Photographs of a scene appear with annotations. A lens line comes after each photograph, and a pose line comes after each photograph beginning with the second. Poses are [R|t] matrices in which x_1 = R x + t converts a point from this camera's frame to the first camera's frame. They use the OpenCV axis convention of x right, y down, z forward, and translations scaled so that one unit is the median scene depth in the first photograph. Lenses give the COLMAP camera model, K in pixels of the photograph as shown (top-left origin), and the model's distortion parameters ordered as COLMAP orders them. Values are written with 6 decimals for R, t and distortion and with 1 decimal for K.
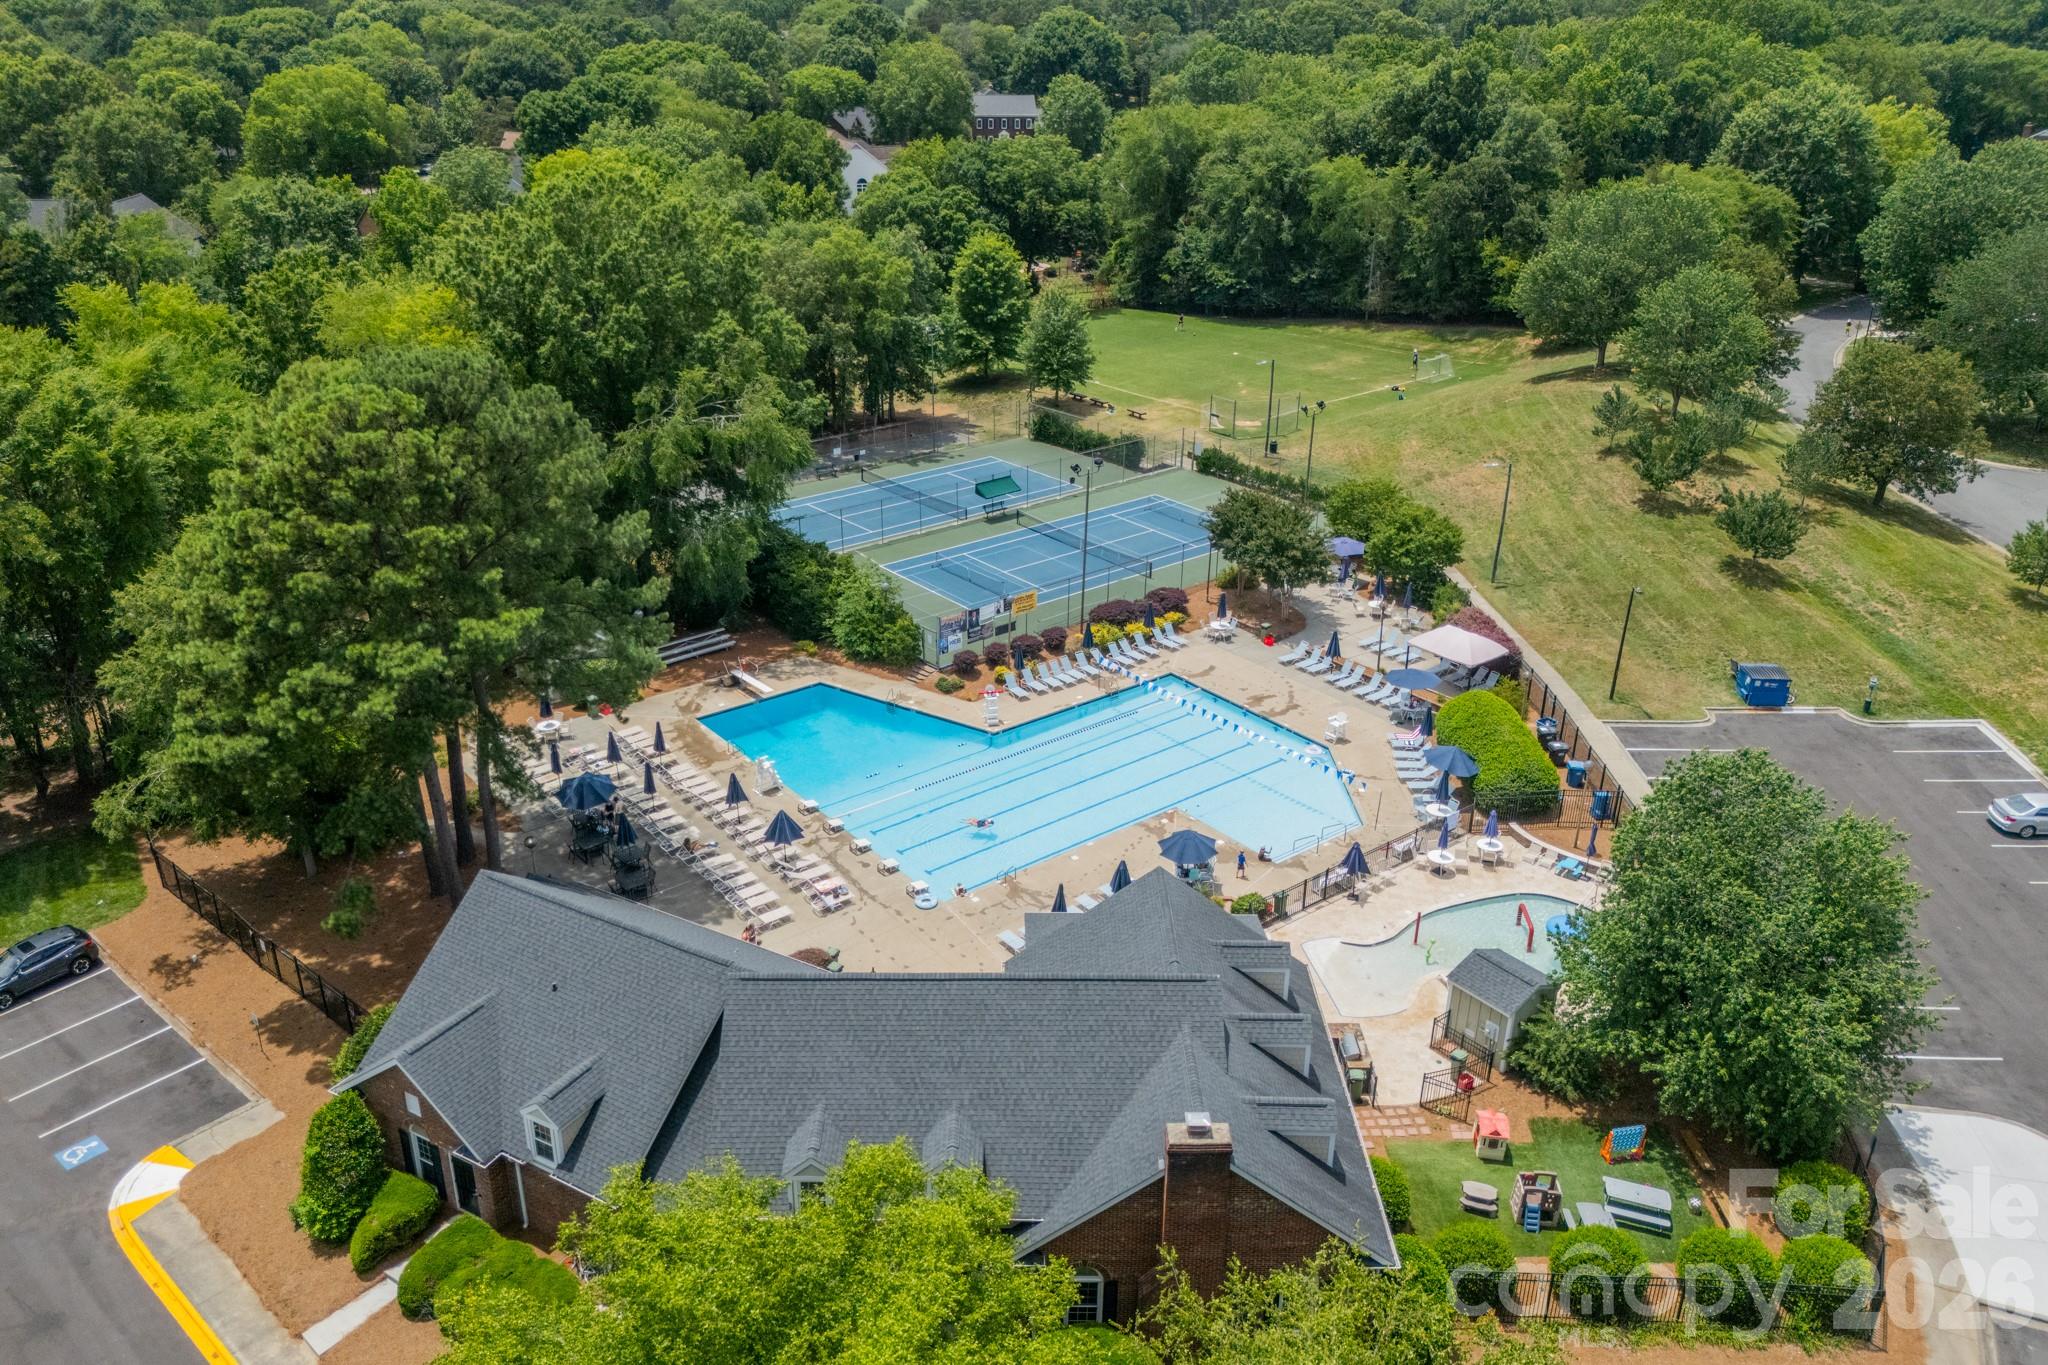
lens RADIAL K [[1533.8, 0, 1023.5], [0, 1533.8, 660.0], [0, 0, 1]] dist [0.078495, -0.072431]
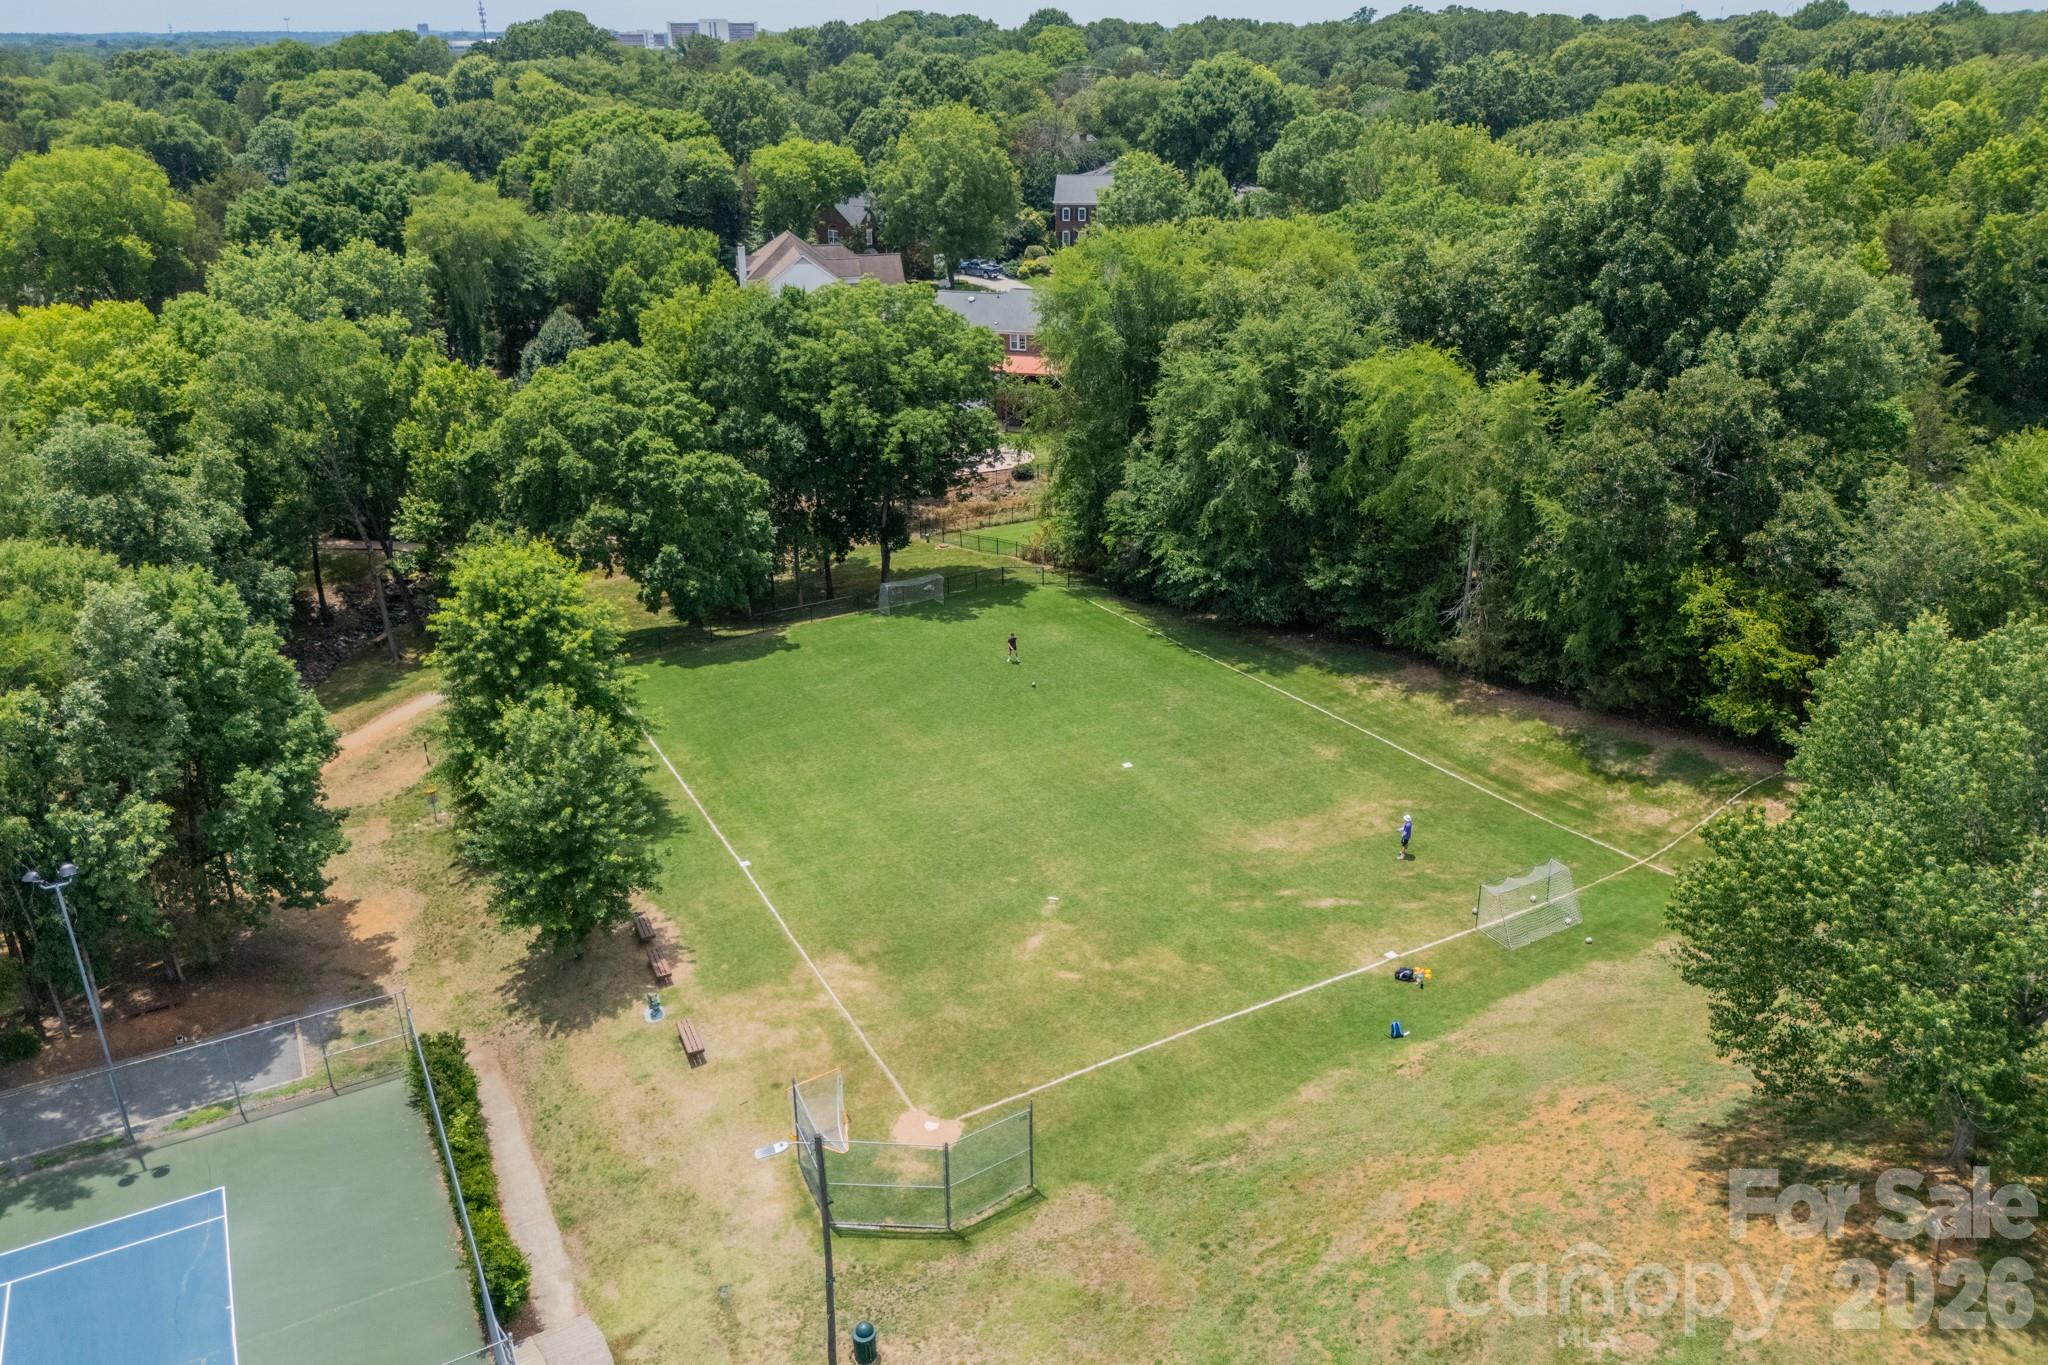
lens RADIAL K [[1499.2, 0, 1024.0], [0, 1499.2, 682.5], [0, 0, 1]] dist [0.073738, -0.073852]
pose [[0.976906, 0.068131, -0.202516, 0.188031], [-0.069708, 0.997567, -0.000655, -0.210414], [0.201978, 0.014757, 0.979279, 0.510230]]
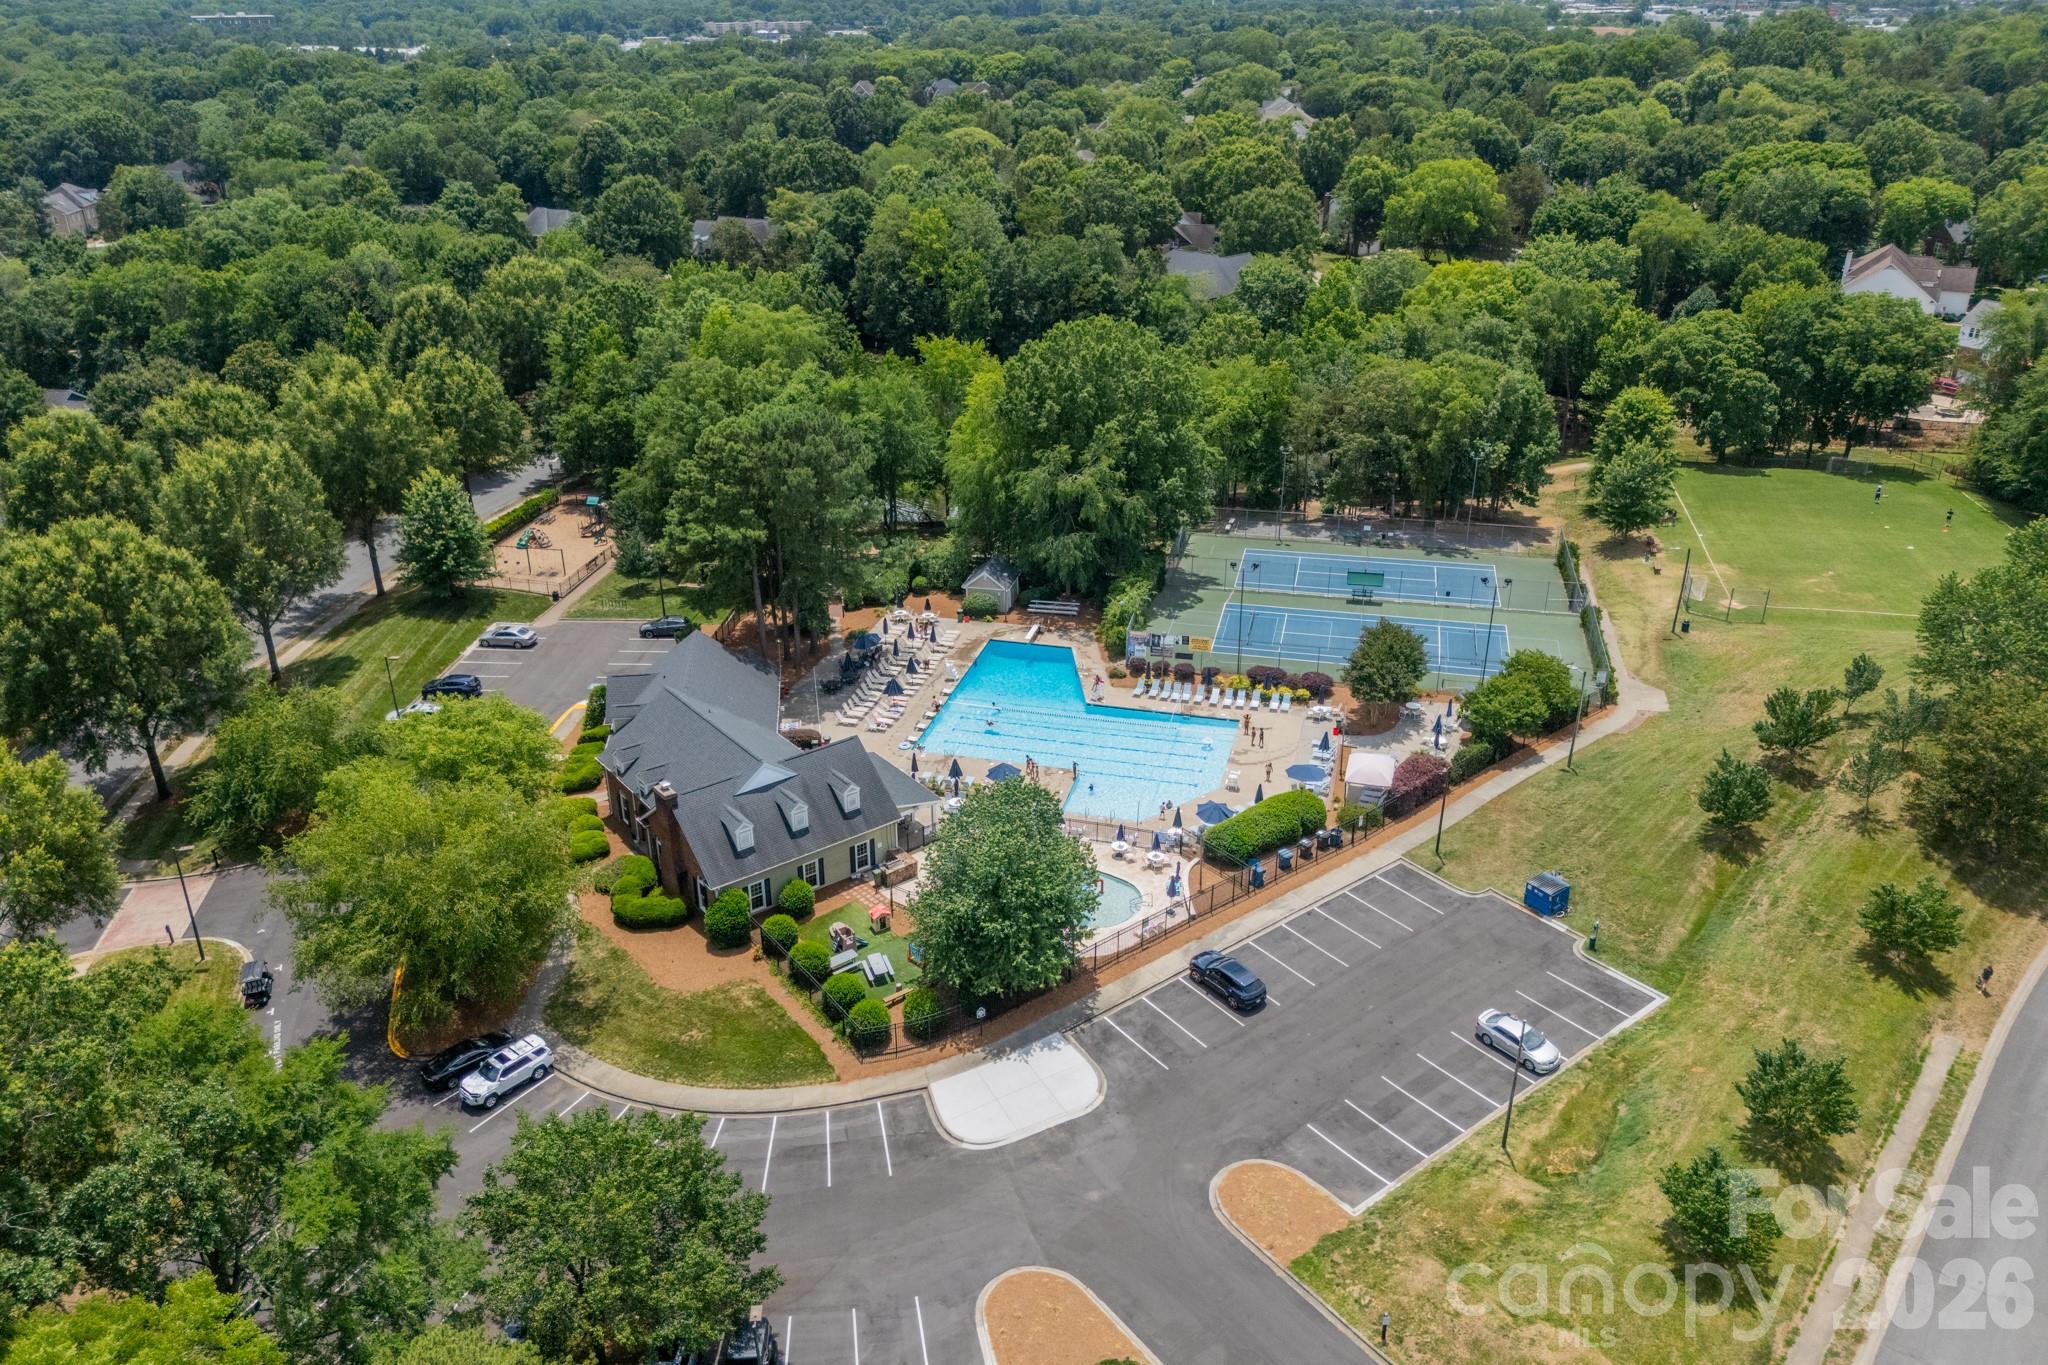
lens RADIAL K [[1499.2, 0, 1024.0], [0, 1499.2, 682.5], [0, 0, 1]] dist [0.073738, -0.073852]
pose [[0.595698, 0.329678, -0.732431, 0.508904], [-0.311077, 0.935411, 0.168039, -0.101262], [0.740523, 0.127742, 0.659778, -0.037808]]
